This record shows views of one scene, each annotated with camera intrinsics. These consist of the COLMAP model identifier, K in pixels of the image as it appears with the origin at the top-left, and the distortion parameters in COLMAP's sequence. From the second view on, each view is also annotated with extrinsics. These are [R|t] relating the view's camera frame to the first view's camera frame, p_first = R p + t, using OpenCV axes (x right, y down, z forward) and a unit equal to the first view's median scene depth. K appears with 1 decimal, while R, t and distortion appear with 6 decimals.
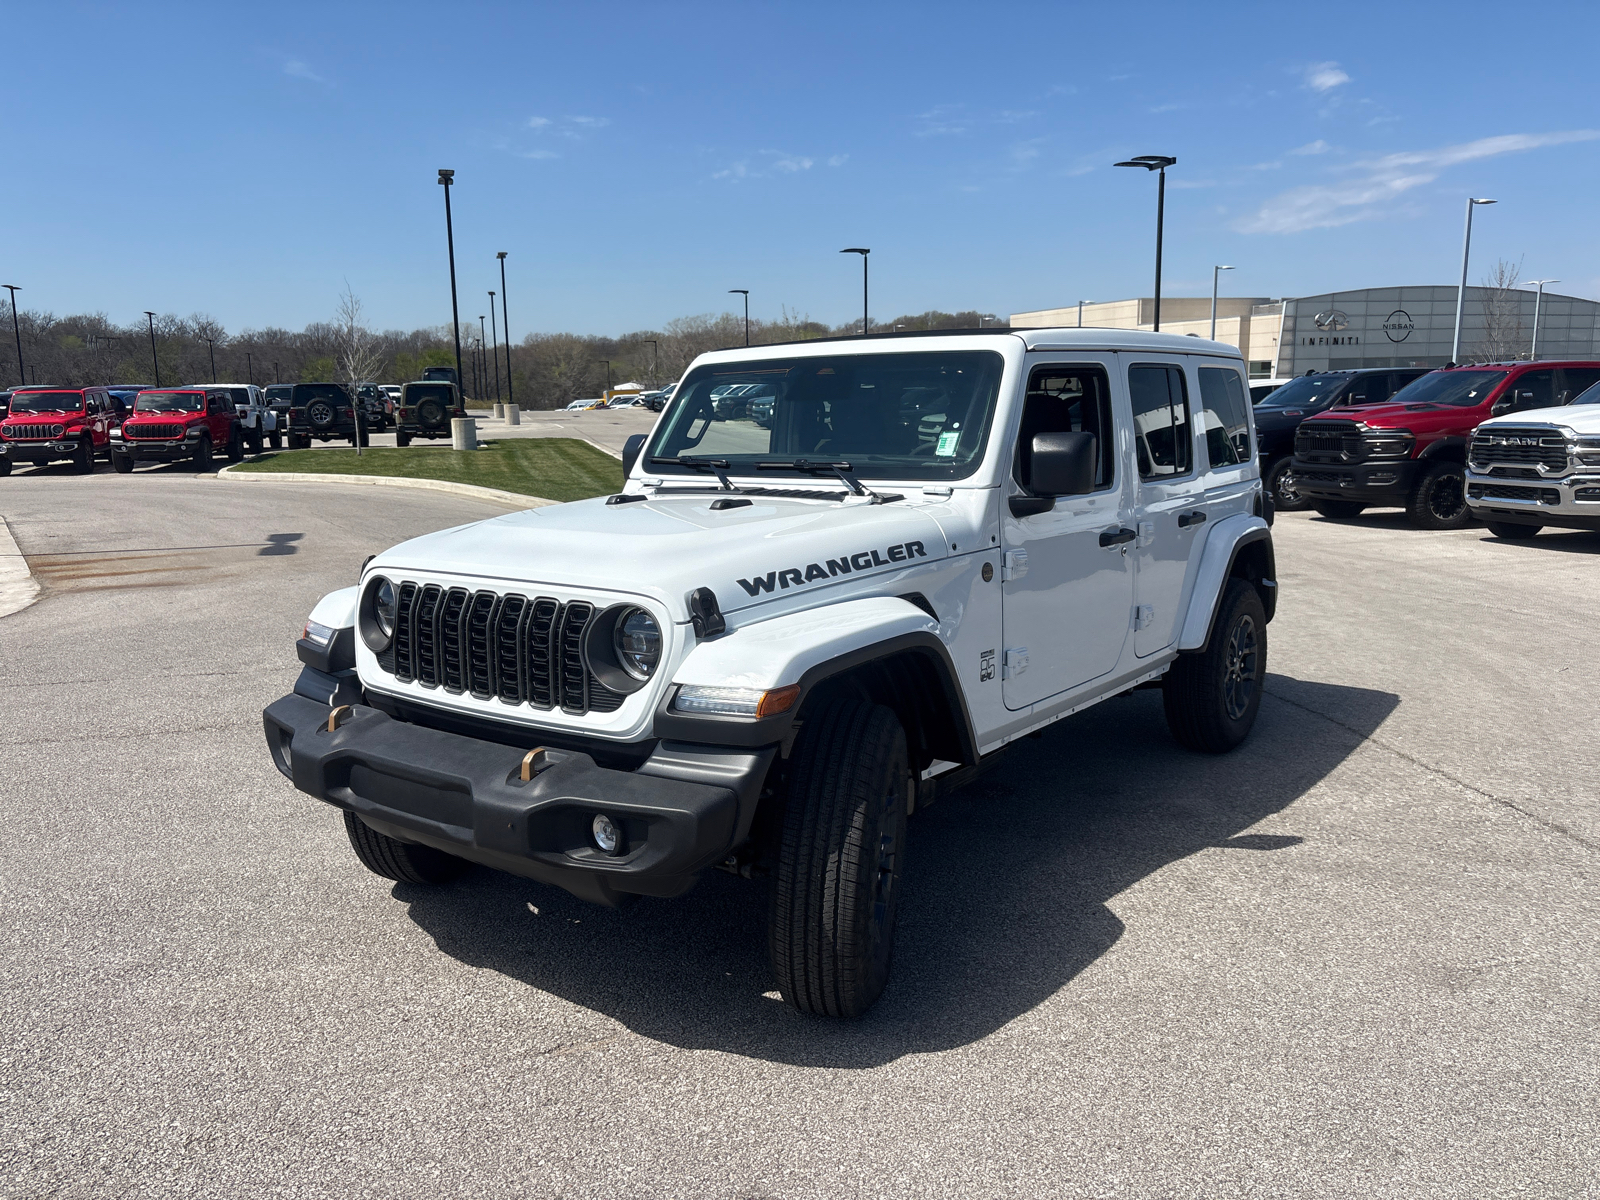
lens RADIAL K [[1200.5, 0, 778.1], [0, 1200.5, 603.1], [0, 0, 1]] dist [0.022944, 0.006444]
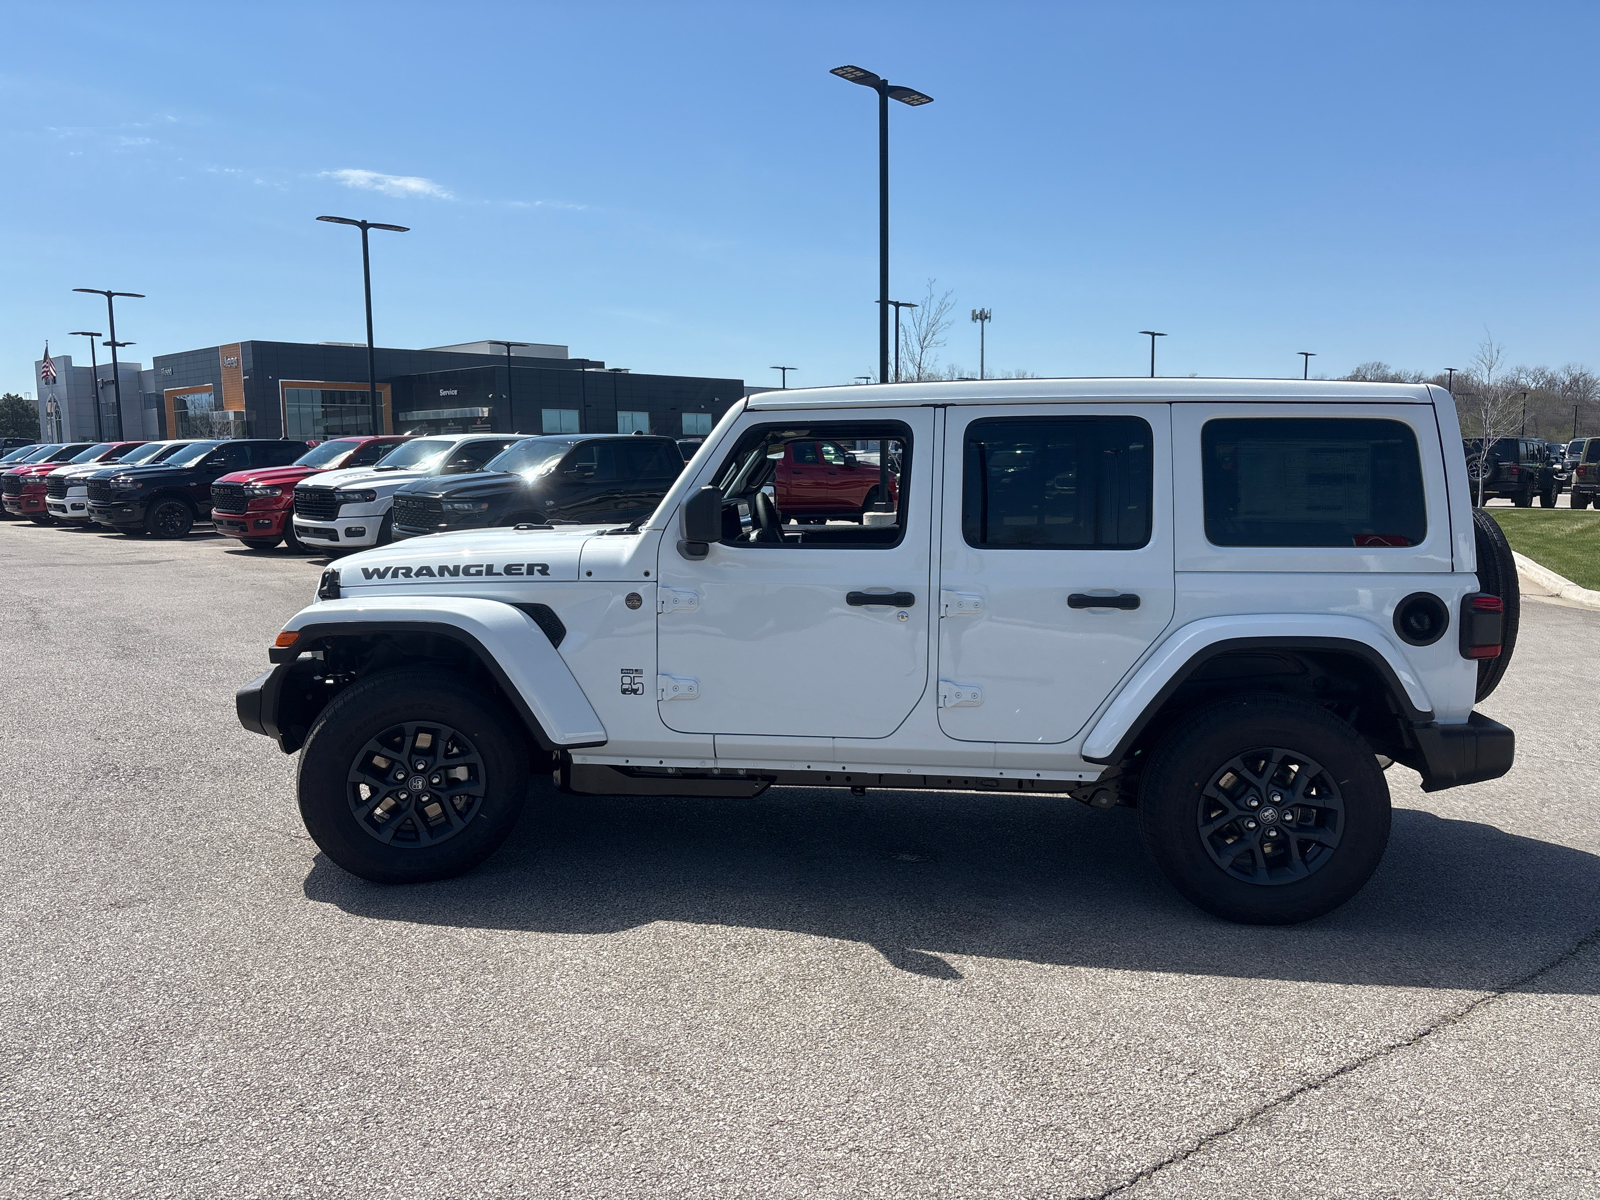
lens RADIAL K [[1203.9, 0, 800.0], [0, 1203.9, 600.0], [0, 0, 1]] dist [0.026363, -0.005391]
pose [[0.539022, 0.108267, -0.835305, 1.198588], [-0.148084, 0.988439, 0.032556, -0.085863], [0.829172, 0.106147, 0.548823, 0.483345]]
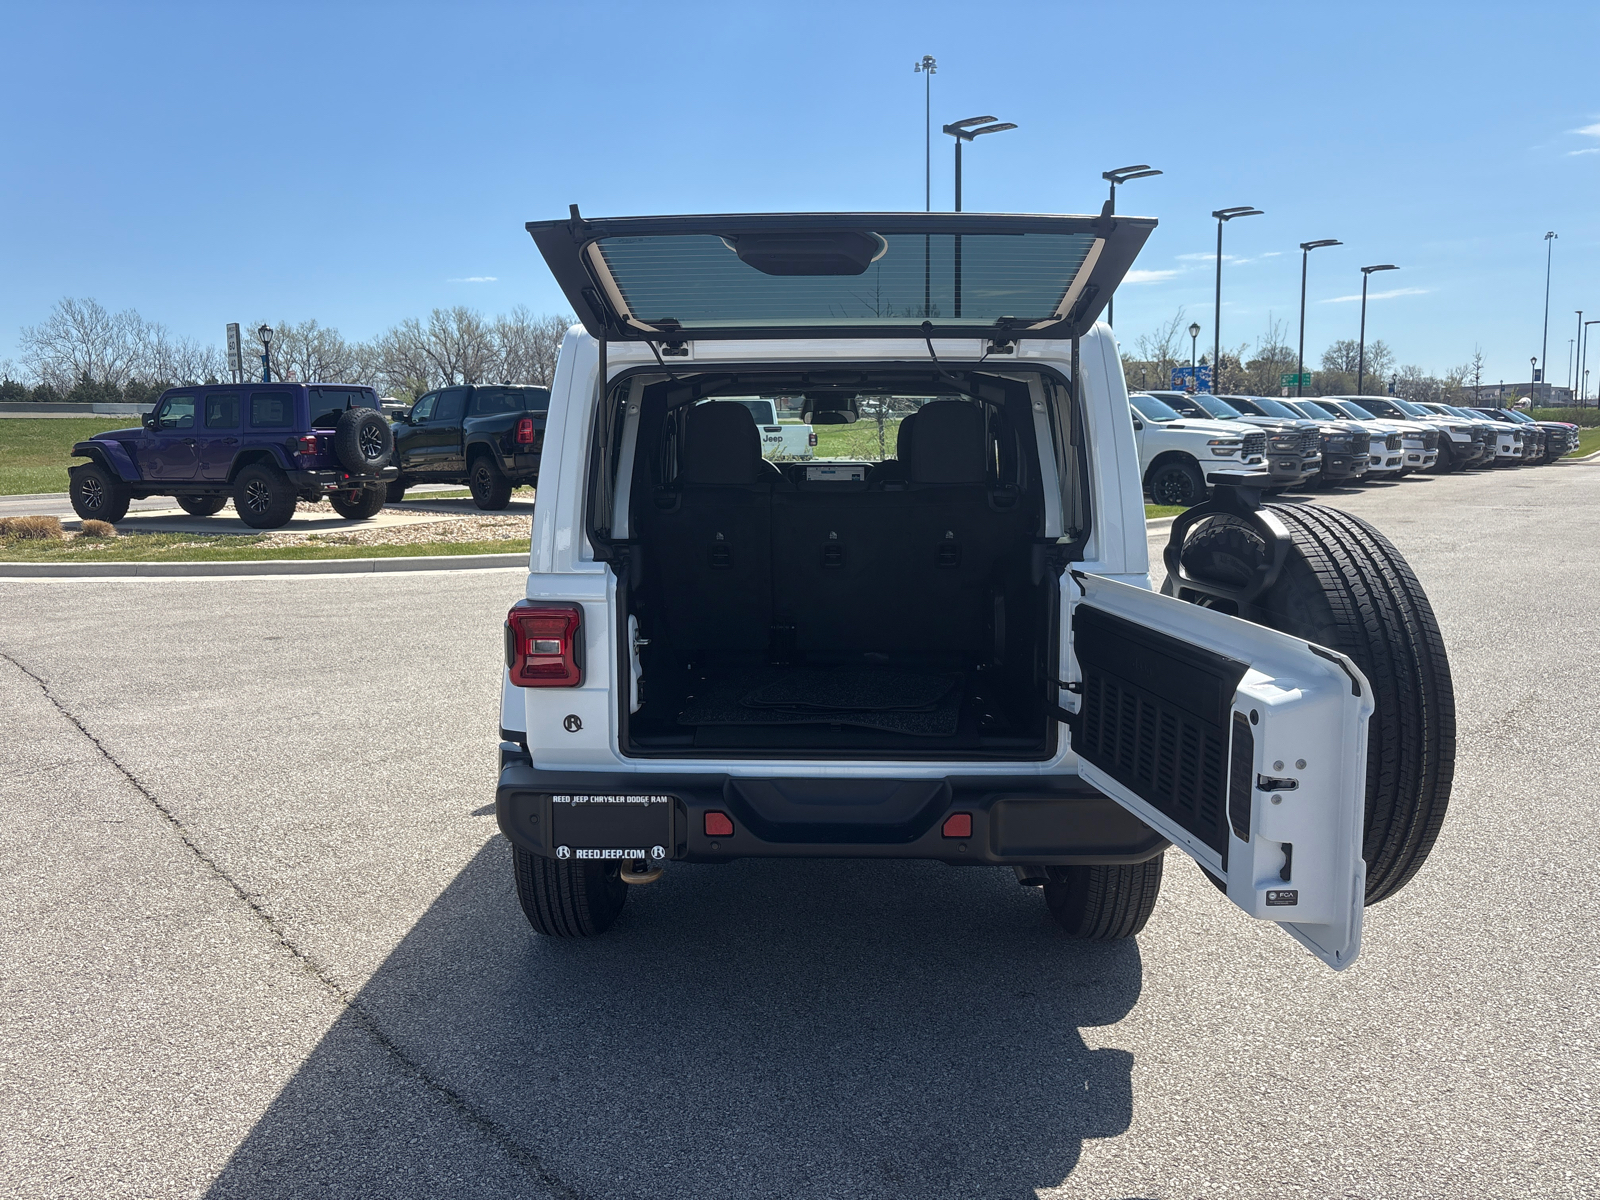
lens RADIAL K [[1219.3, 0, 800.0], [0, 1219.3, 600.0], [0, 0, 1]] dist [0.012462, -0.001181]
pose [[-0.803362, 0.105739, -0.586028, 0.960511], [-0.073728, 0.958876, 0.274083, -0.383459], [0.590910, 0.263395, -0.762528, 2.292192]]
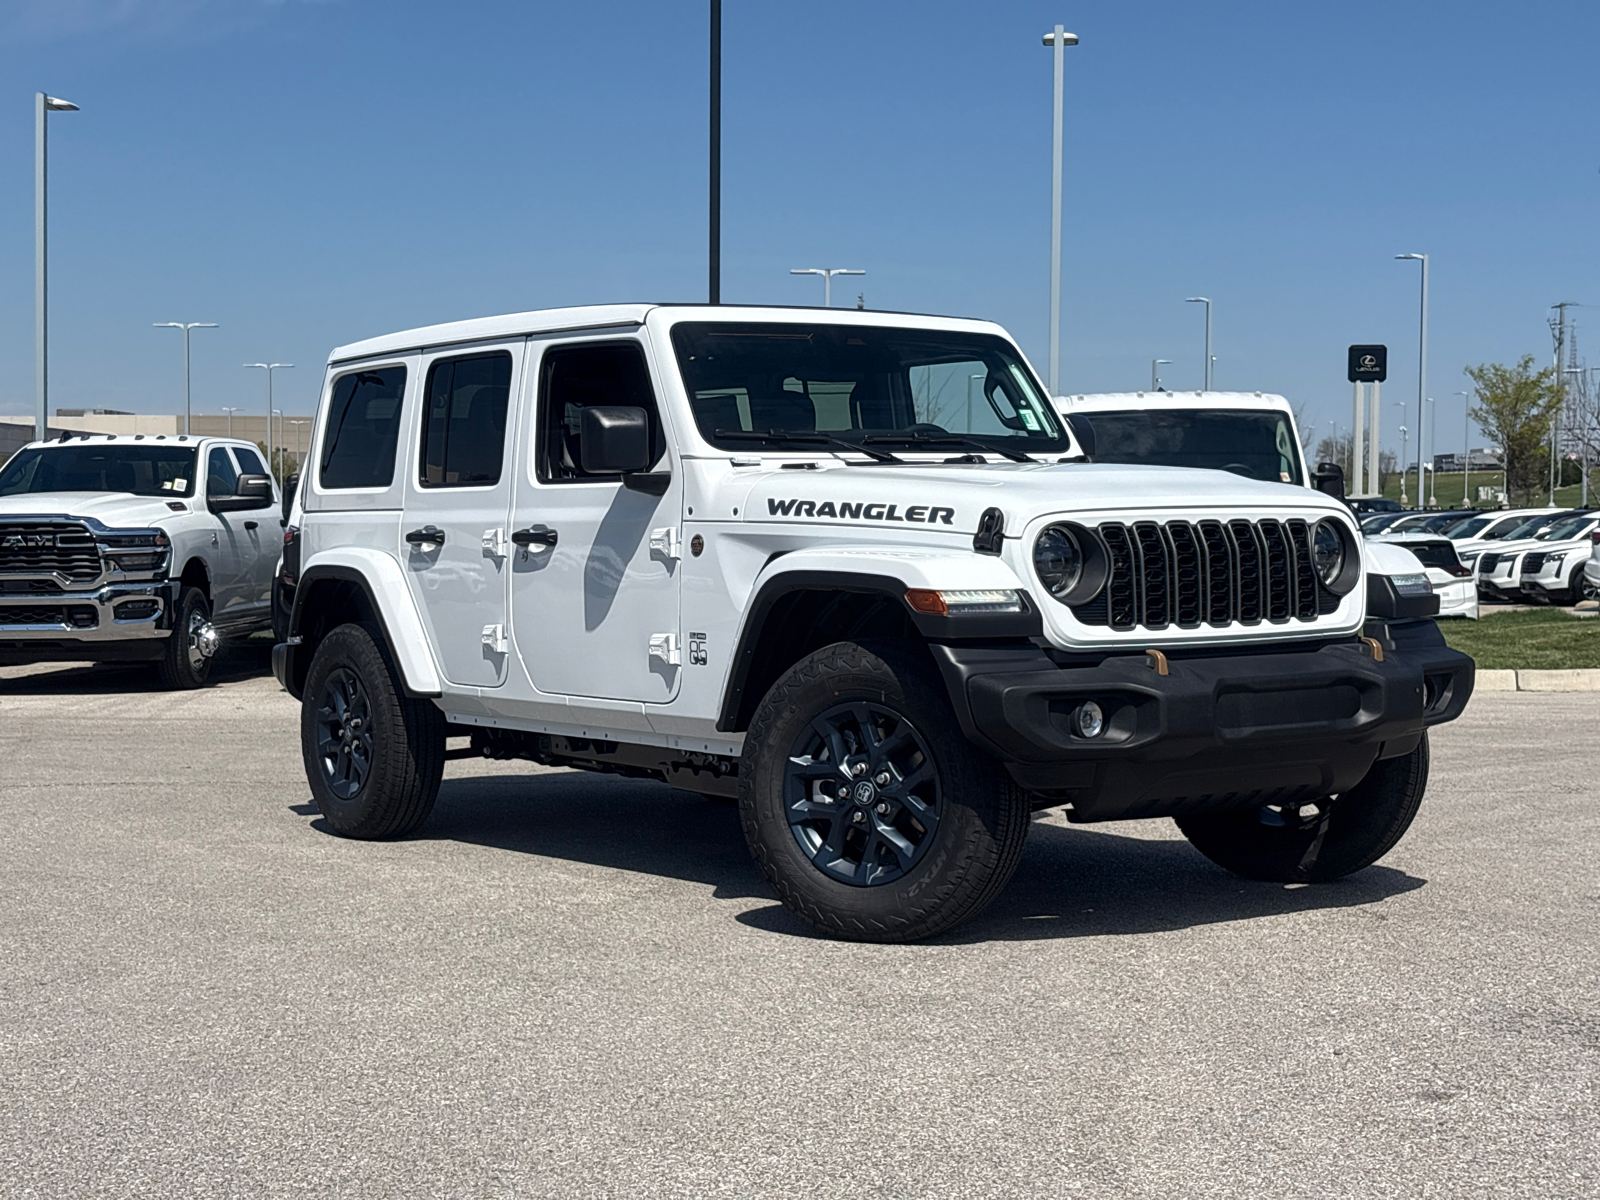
lens RADIAL K [[2420.7, 0, 783.8], [0, 2420.7, 595.9], [0, 0, 1]] dist [0.165409, -0.723092]
pose [[0.295255, -0.011286, 0.955352, -1.928010], [0.159269, 0.986520, -0.037569, 0.061018], [-0.942050, 0.163250, 0.293073, 0.625989]]
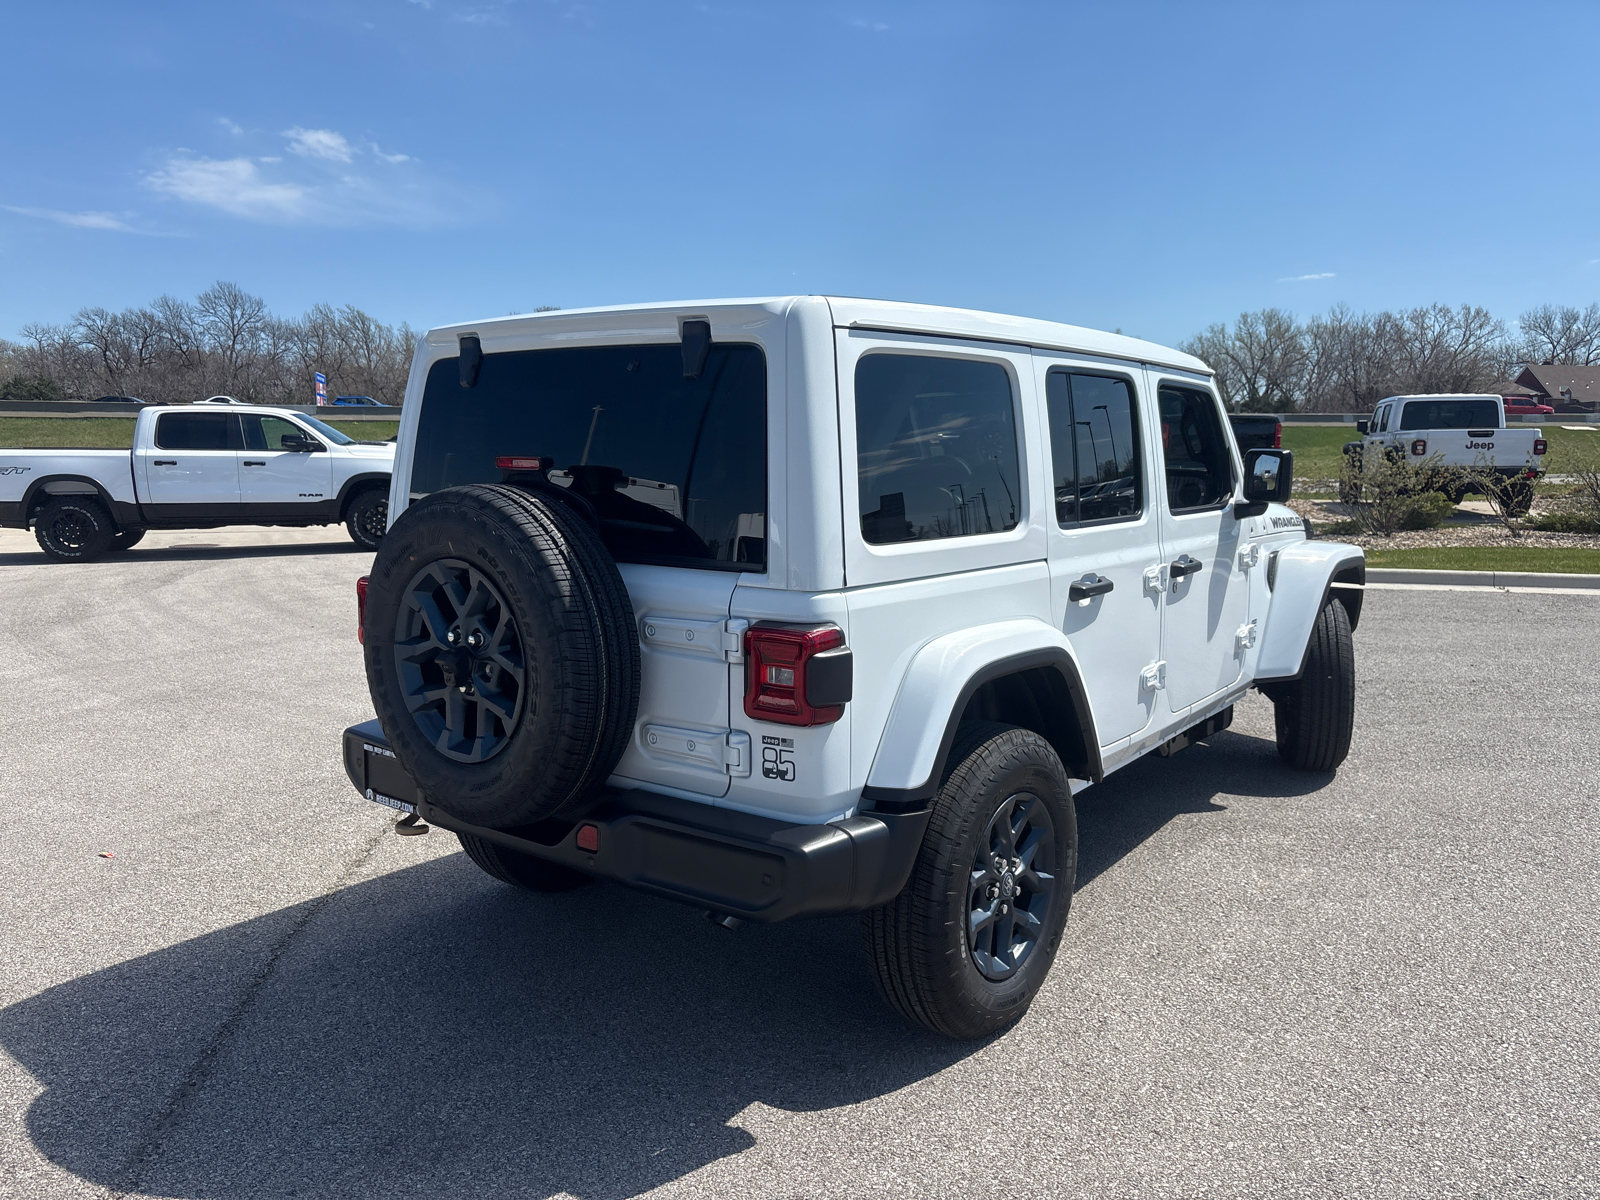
lens RADIAL K [[1208.0, 0, 796.1], [0, 1208.0, 619.1], [0, 0, 1]] dist [0.038993, -0.042772]
pose [[-0.999784, 0.018104, 0.010245, 0.306567], [0.020354, 0.953049, 0.302133, -0.385270], [-0.004294, 0.302276, -0.953211, 2.454256]]
